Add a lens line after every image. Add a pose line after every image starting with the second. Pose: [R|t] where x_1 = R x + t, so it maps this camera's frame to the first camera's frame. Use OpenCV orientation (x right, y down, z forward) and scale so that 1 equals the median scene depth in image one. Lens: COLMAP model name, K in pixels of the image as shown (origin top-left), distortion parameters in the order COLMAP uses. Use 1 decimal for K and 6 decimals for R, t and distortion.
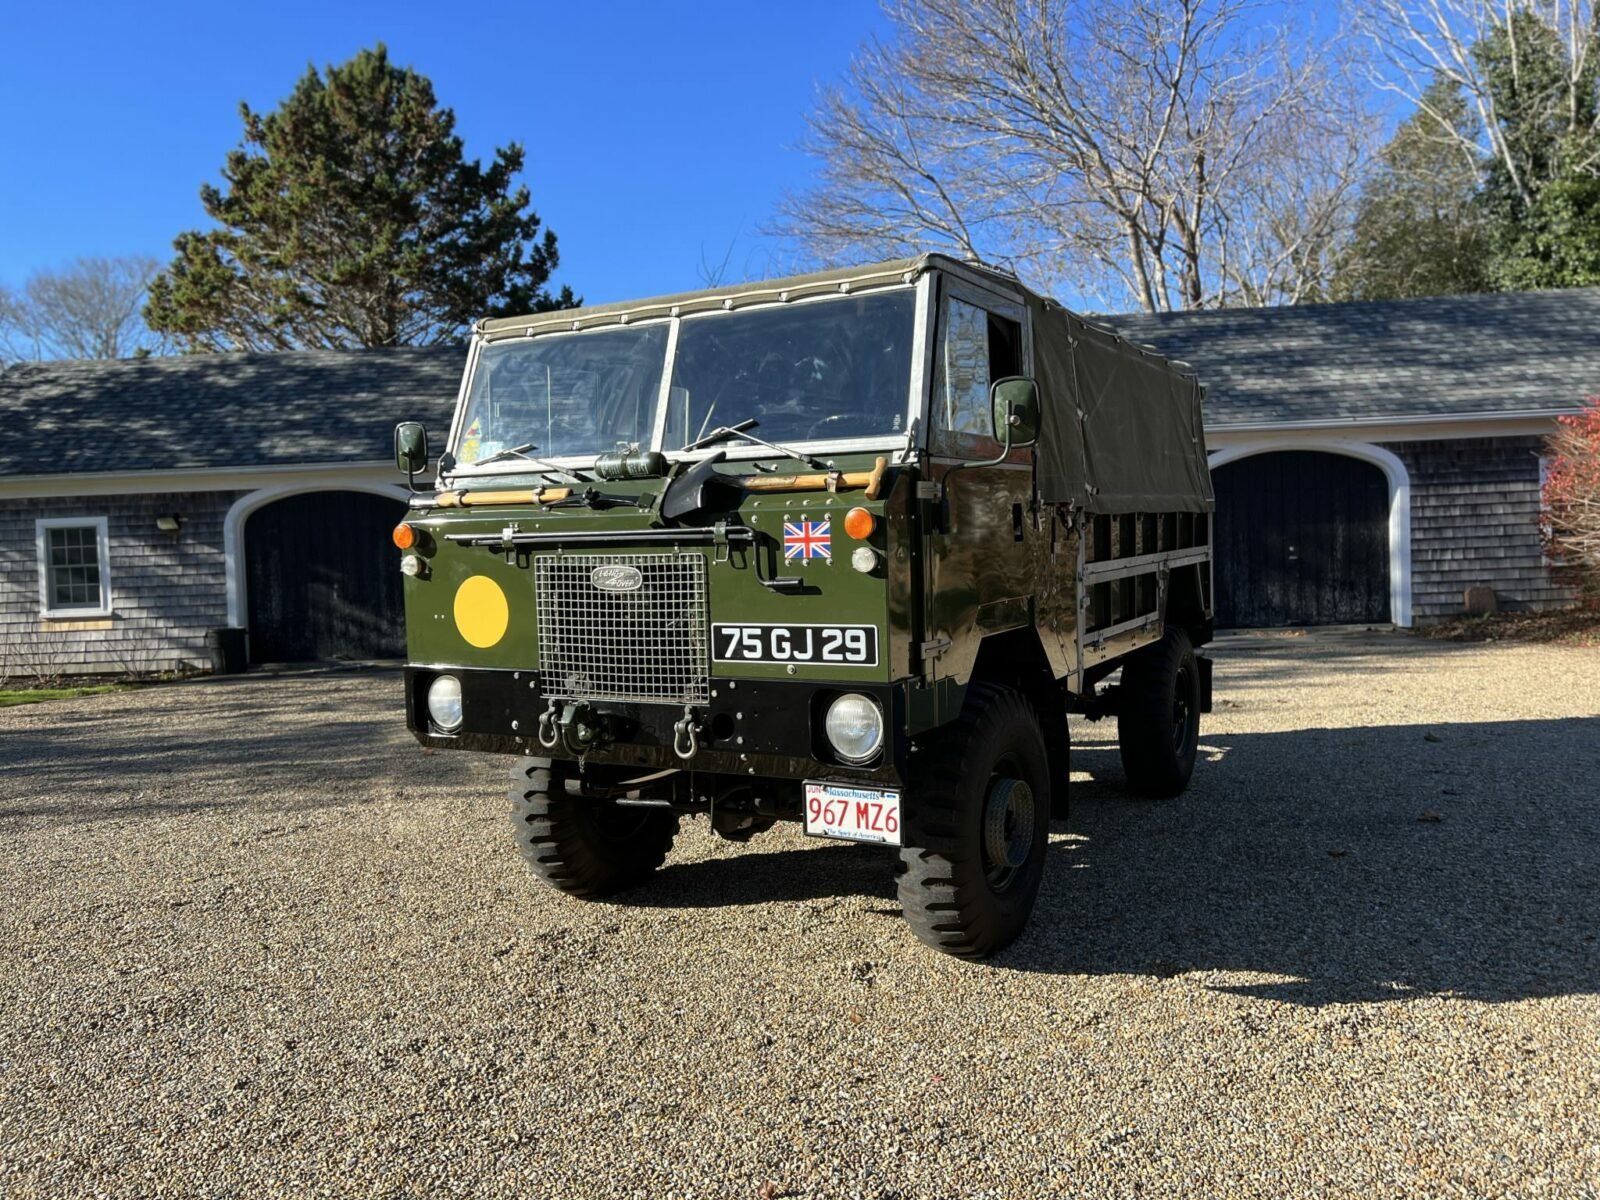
lens RADIAL K [[1173.0, 0, 800.0], [0, 1173.0, 600.0], [0, 0, 1]] dist [0.133246, -0.249801]
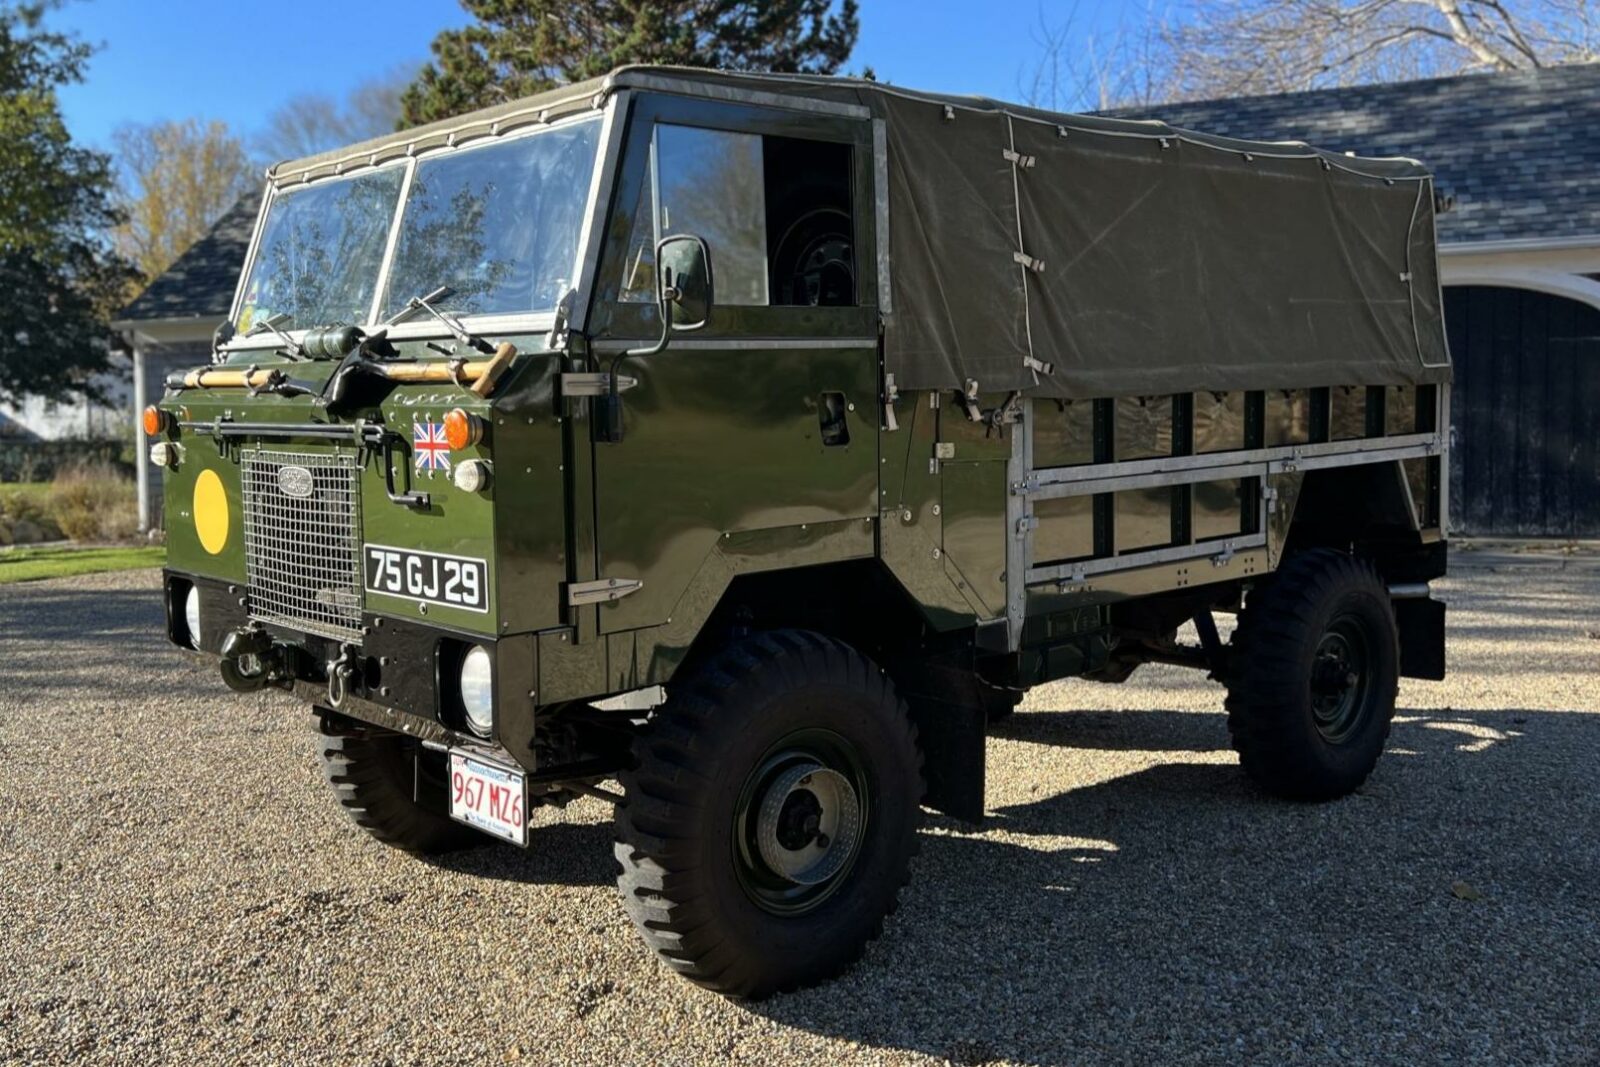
lens RADIAL K [[1503.2, 0, 799.0], [0, 1503.2, 488.5], [0, 0, 1]] dist [0.114306, -0.168015]
pose [[0.938306, 0.036626, -0.343861, 0.559810], [-0.027474, 0.999128, 0.031453, -0.058660], [0.344713, -0.020065, 0.938494, 0.127226]]
